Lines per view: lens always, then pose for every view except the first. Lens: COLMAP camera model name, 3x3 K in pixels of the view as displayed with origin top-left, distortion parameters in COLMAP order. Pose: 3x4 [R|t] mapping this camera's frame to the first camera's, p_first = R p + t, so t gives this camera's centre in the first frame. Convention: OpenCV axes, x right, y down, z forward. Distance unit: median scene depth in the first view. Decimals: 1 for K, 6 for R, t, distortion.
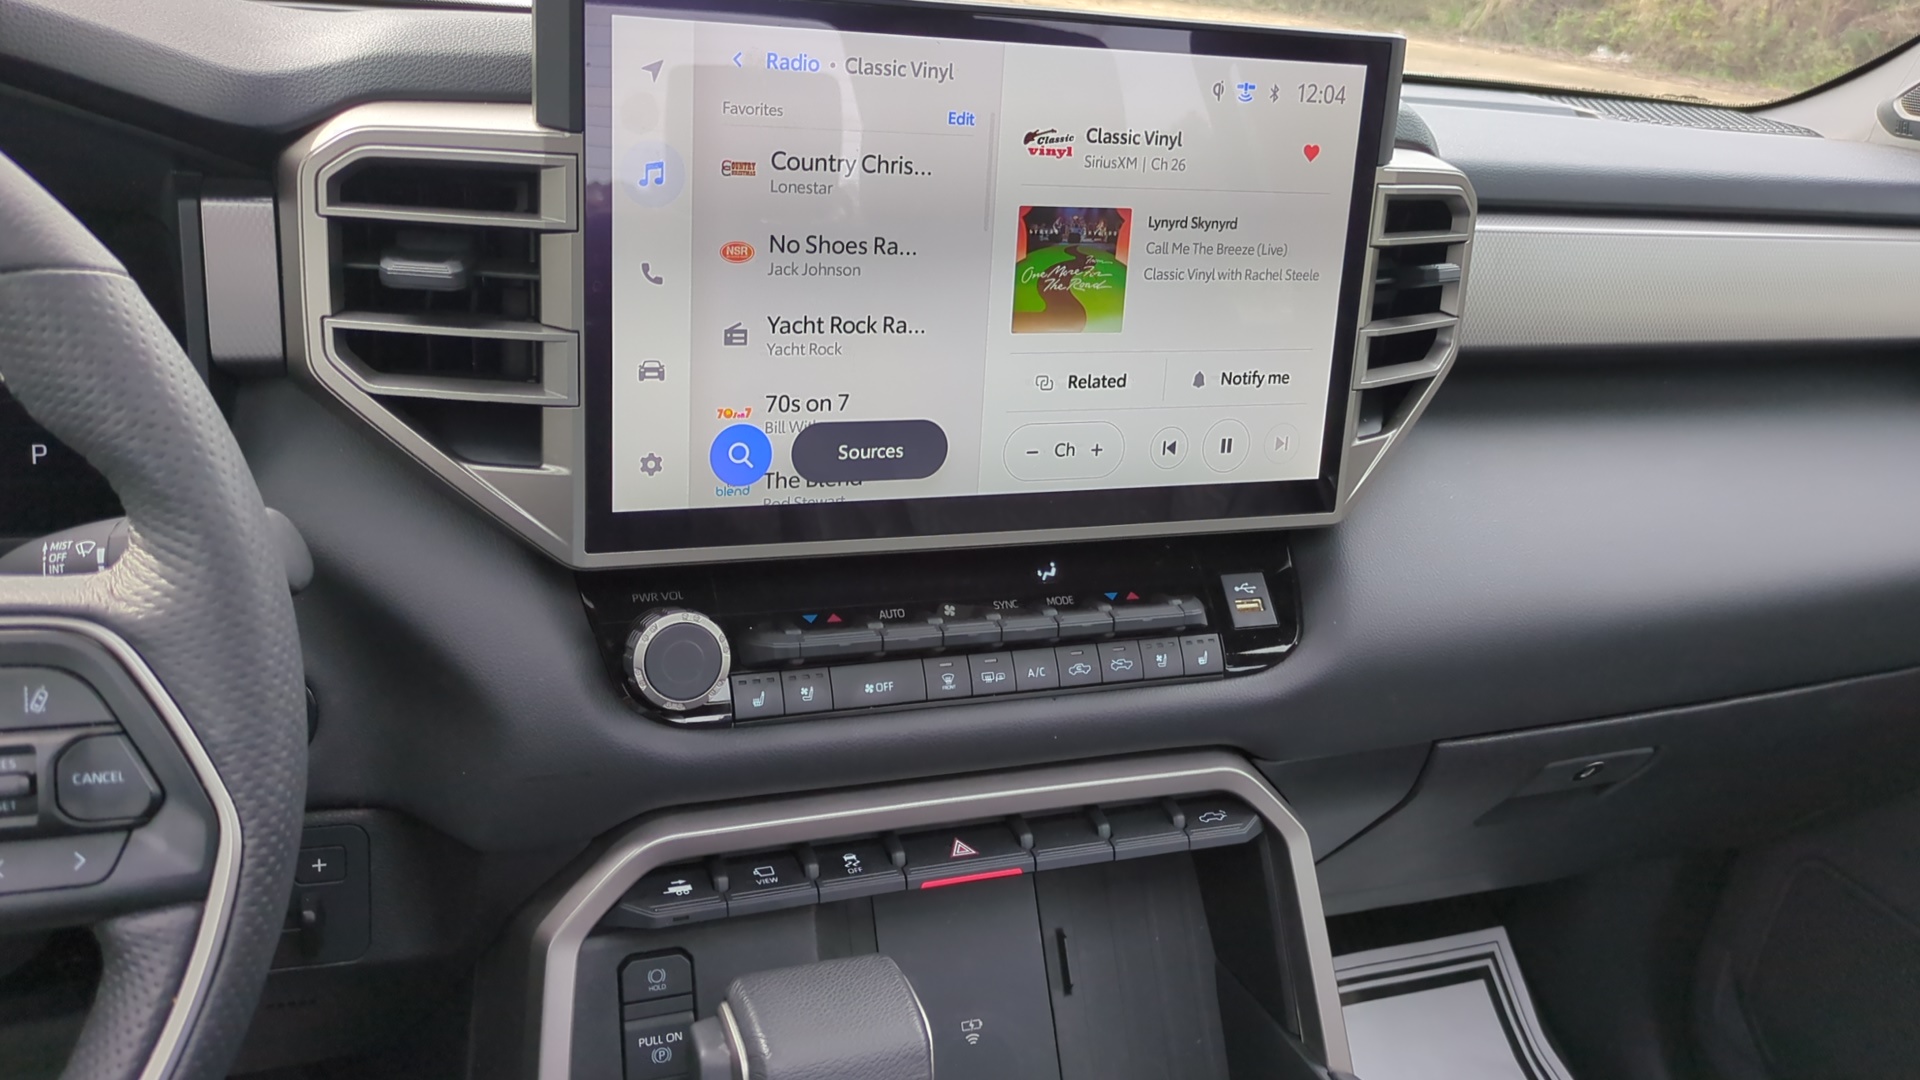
lens RADIAL K [[1666.8, 0, 960.0], [0, 1666.8, 540.0], [0, 0, 1]] dist [0.073324, -0.109107]
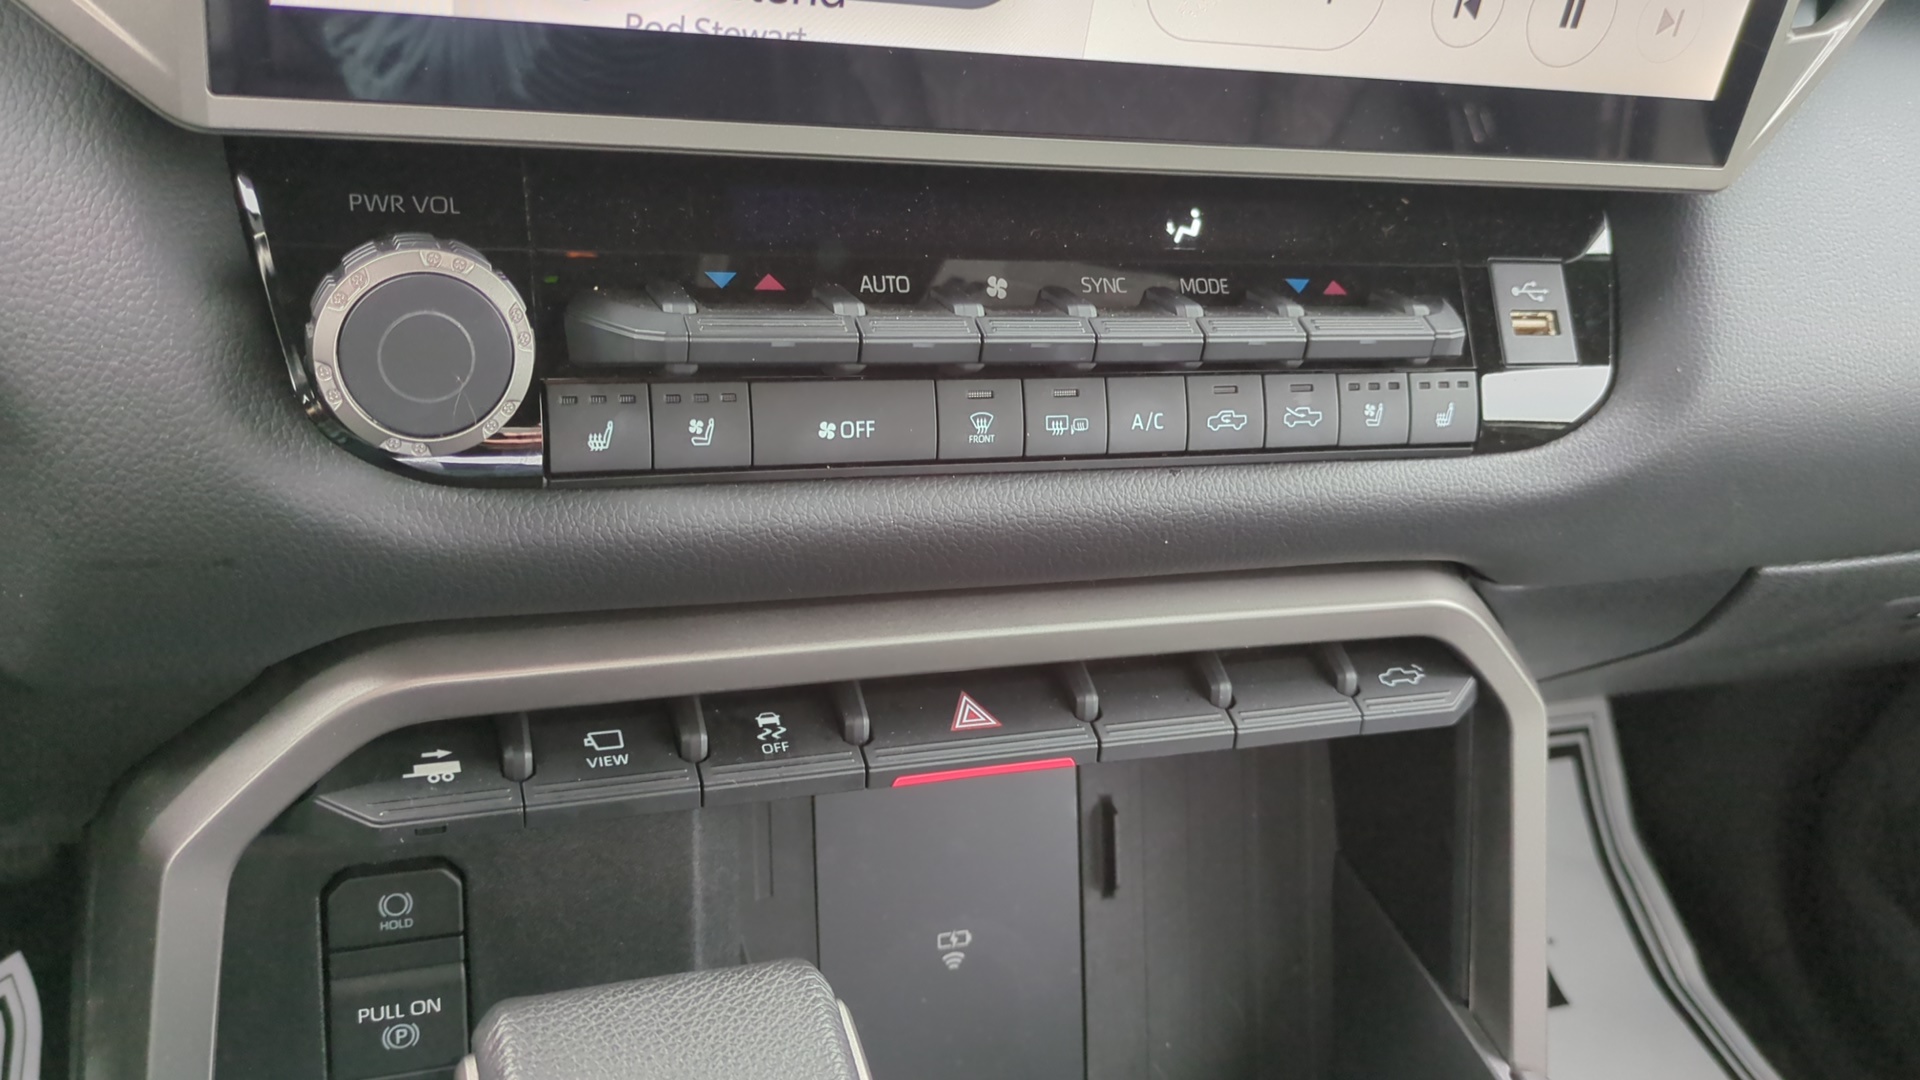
lens RADIAL K [[1666.8, 0, 960.0], [0, 1666.8, 540.0], [0, 0, 1]] dist [0.073324, -0.109107]
pose [[0.994780, 0.100514, 0.017596, -0.019101], [-0.101849, 0.967391, 0.231910, -0.000732], [0.006288, -0.232492, 0.972578, 0.484394]]
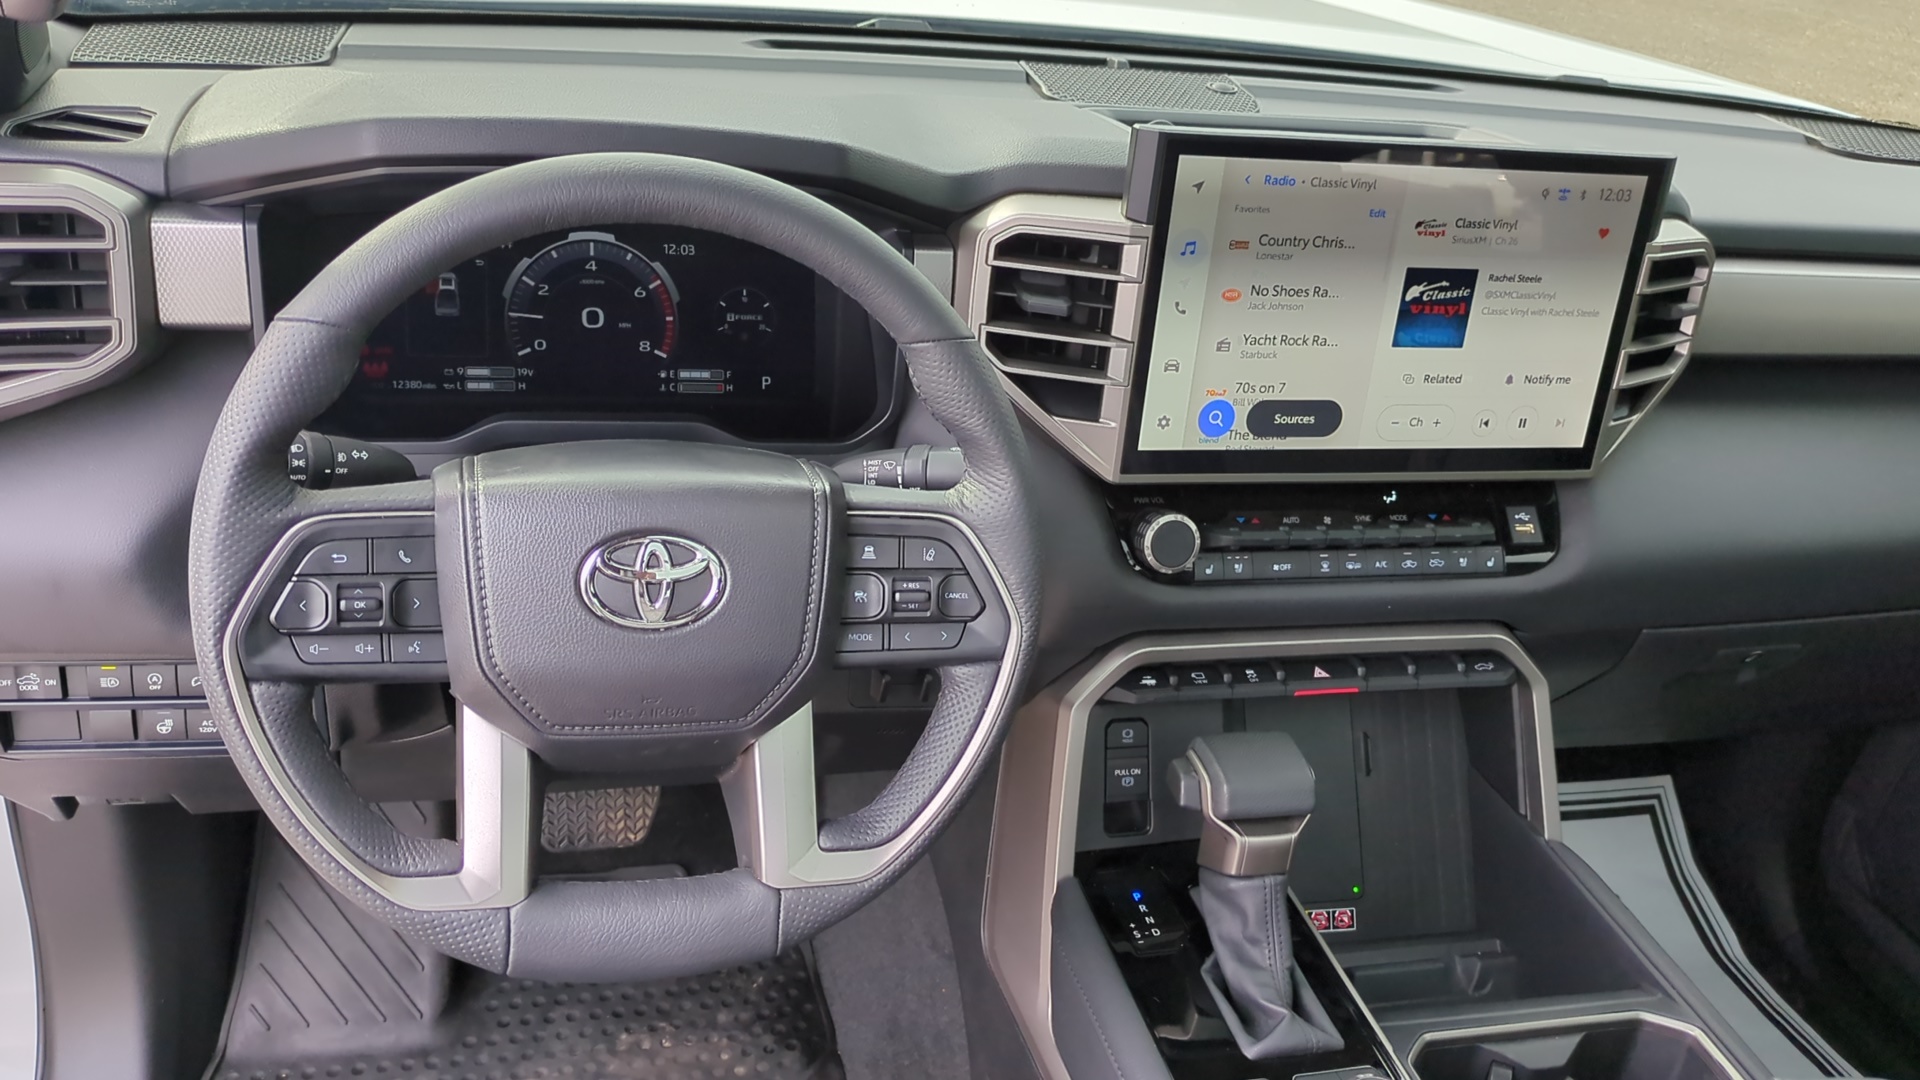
lens RADIAL K [[1666.8, 0, 960.0], [0, 1666.8, 540.0], [0, 0, 1]] dist [0.073324, -0.109107]
pose [[0.992635, 0.075286, -0.094906, -0.197616], [-0.065421, 0.992519, 0.103087, -0.077502], [0.101957, -0.096119, 0.990134, -0.571881]]
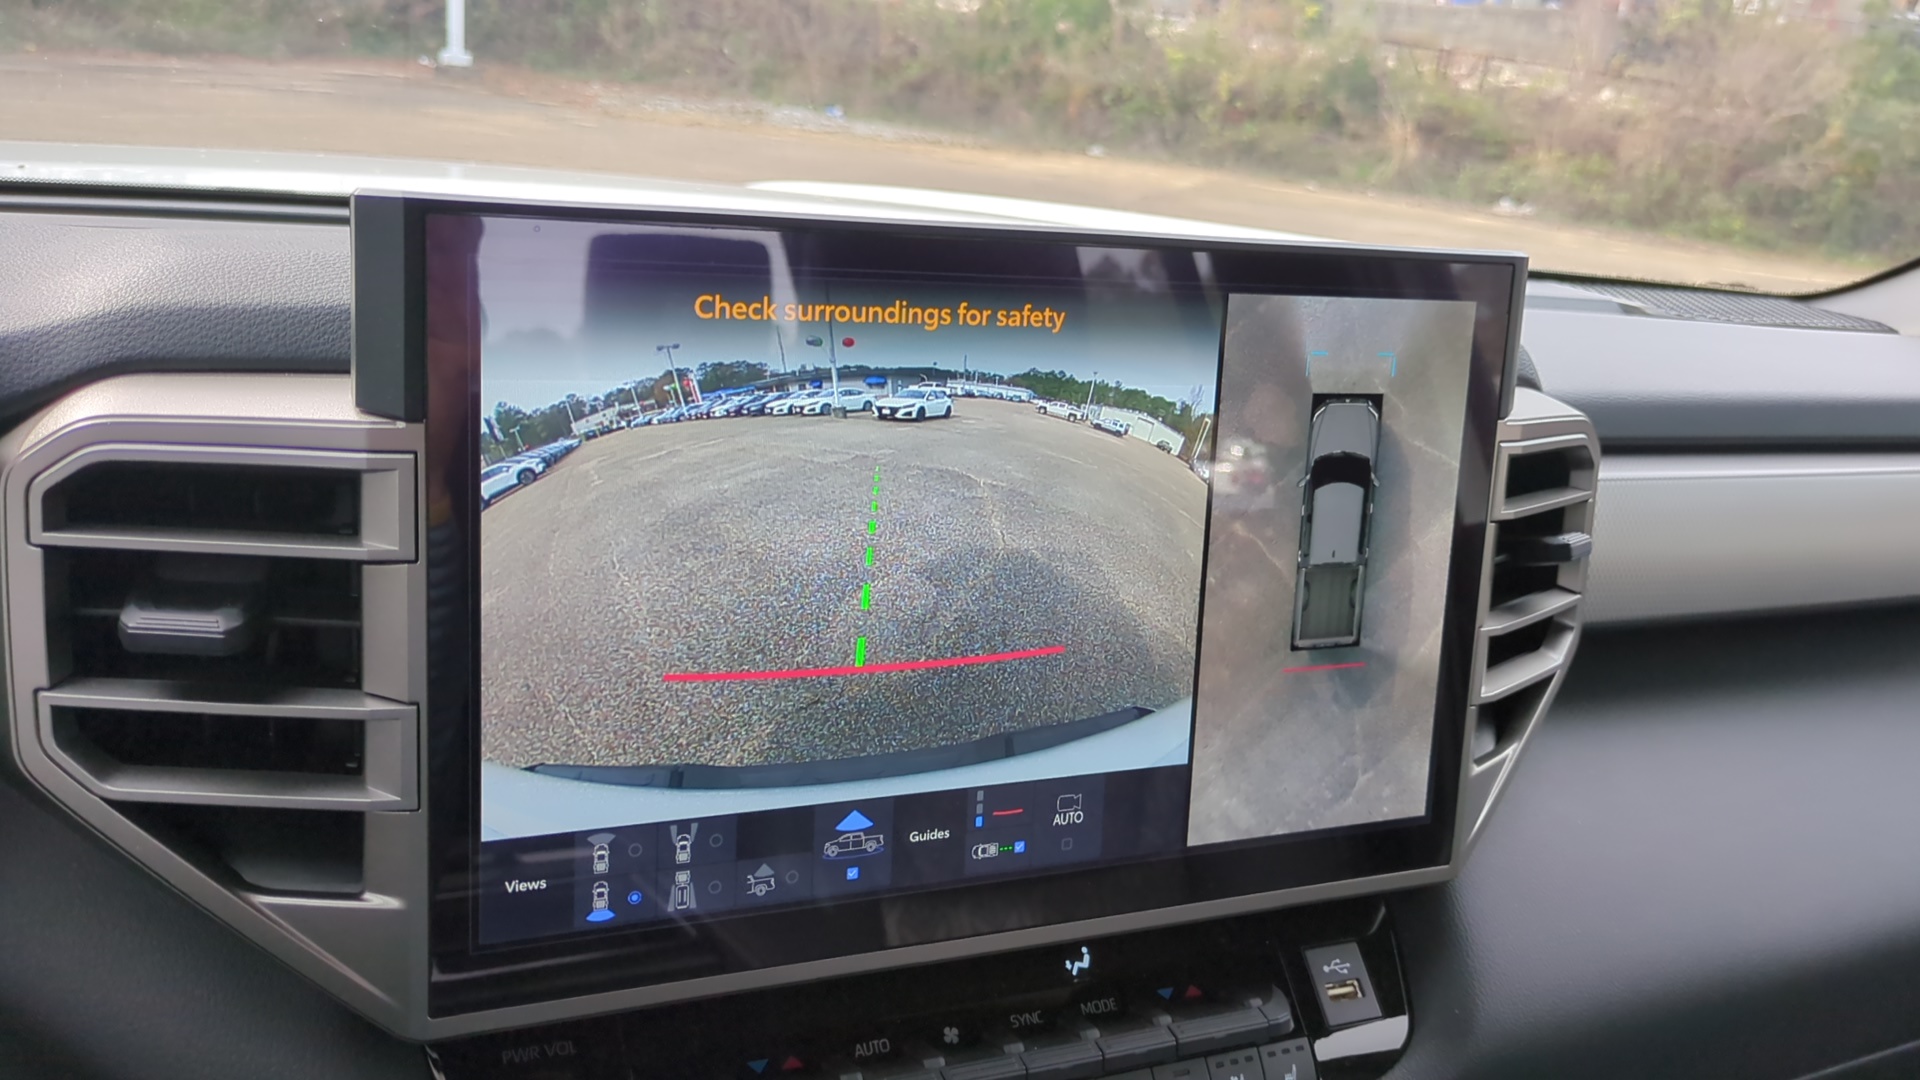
lens RADIAL K [[1666.8, 0, 960.0], [0, 1666.8, 540.0], [0, 0, 1]] dist [0.073324, -0.109107]
pose [[0.998923, -0.015606, 0.043685, -0.031107], [0.019318, 0.996119, -0.085871, -0.110115], [-0.042175, 0.086623, 0.995348, 0.262329]]
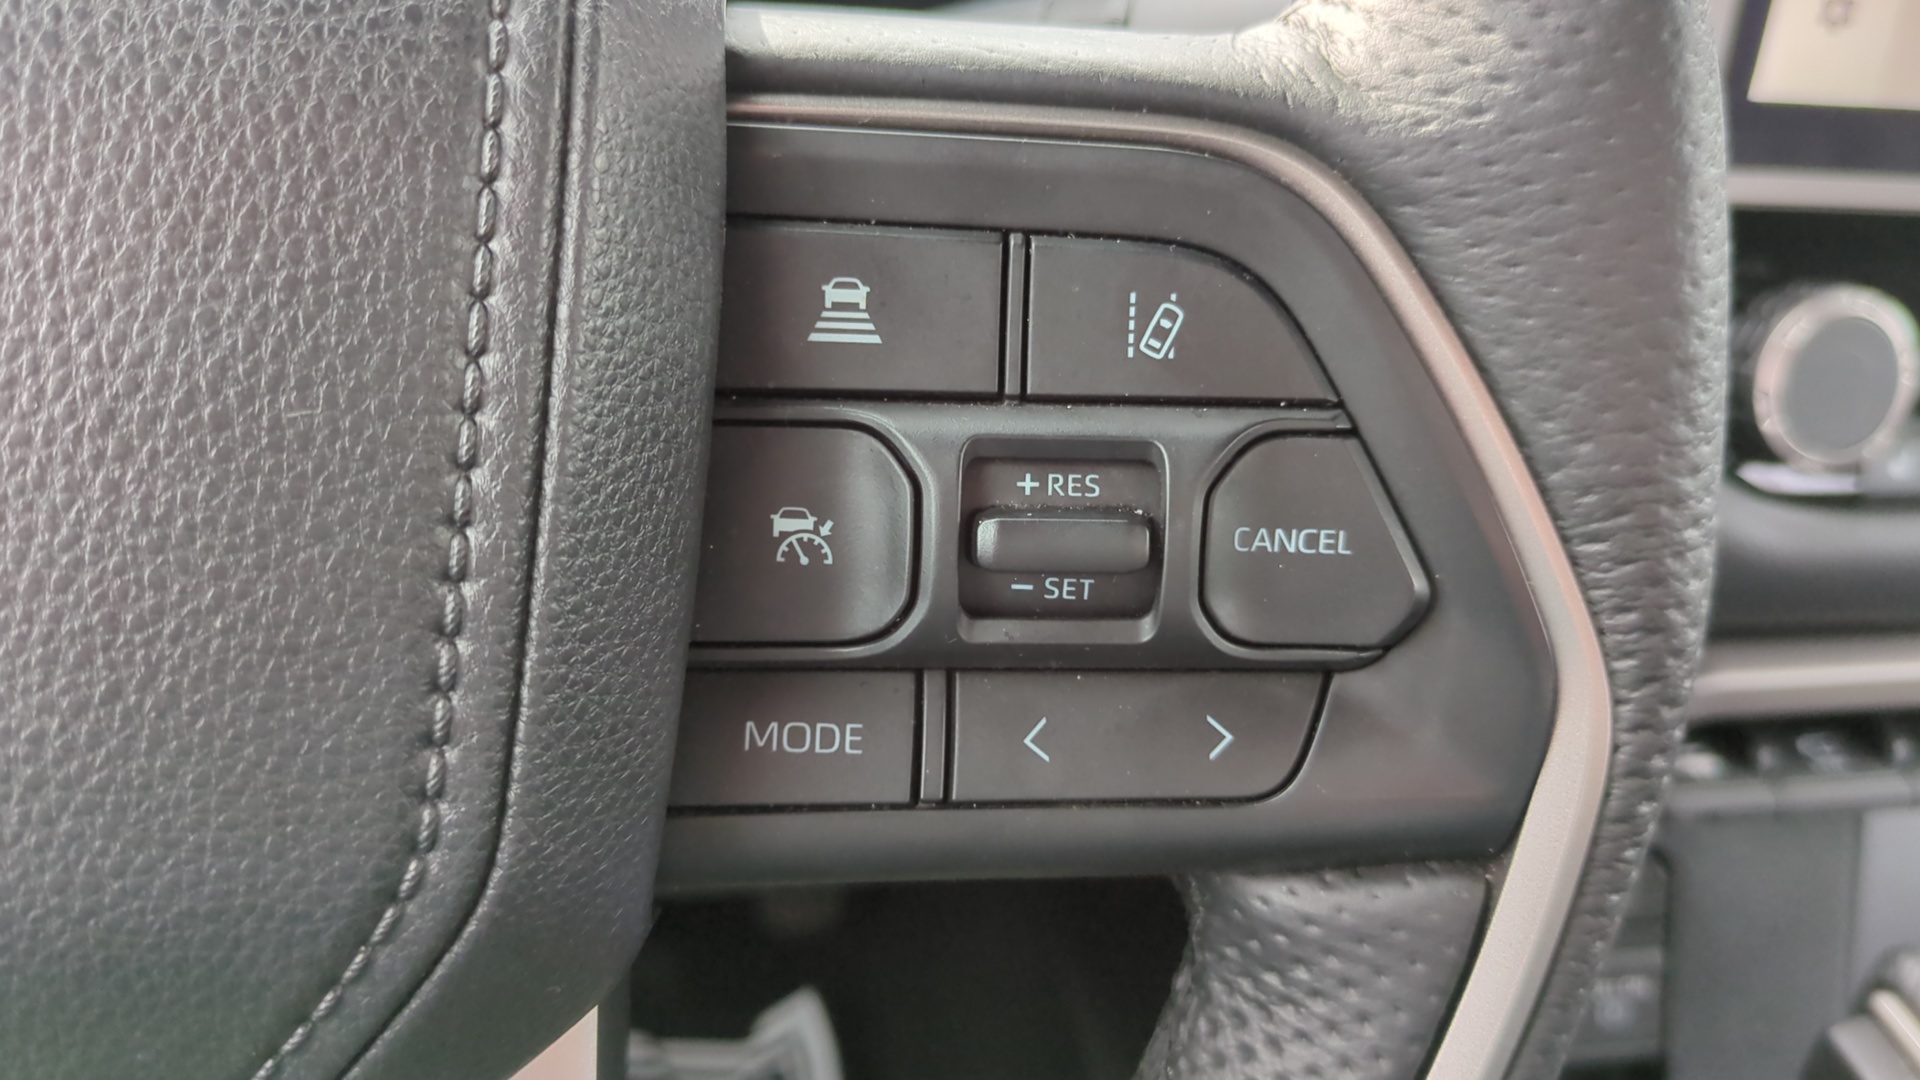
lens RADIAL K [[1666.8, 0, 960.0], [0, 1666.8, 540.0], [0, 0, 1]] dist [0.073324, -0.109107]
pose [[0.978646, 0.100242, -0.179455, -0.313998], [-0.070844, 0.984025, 0.163325, 0.050495], [0.192961, -0.147124, 0.970114, 0.371211]]
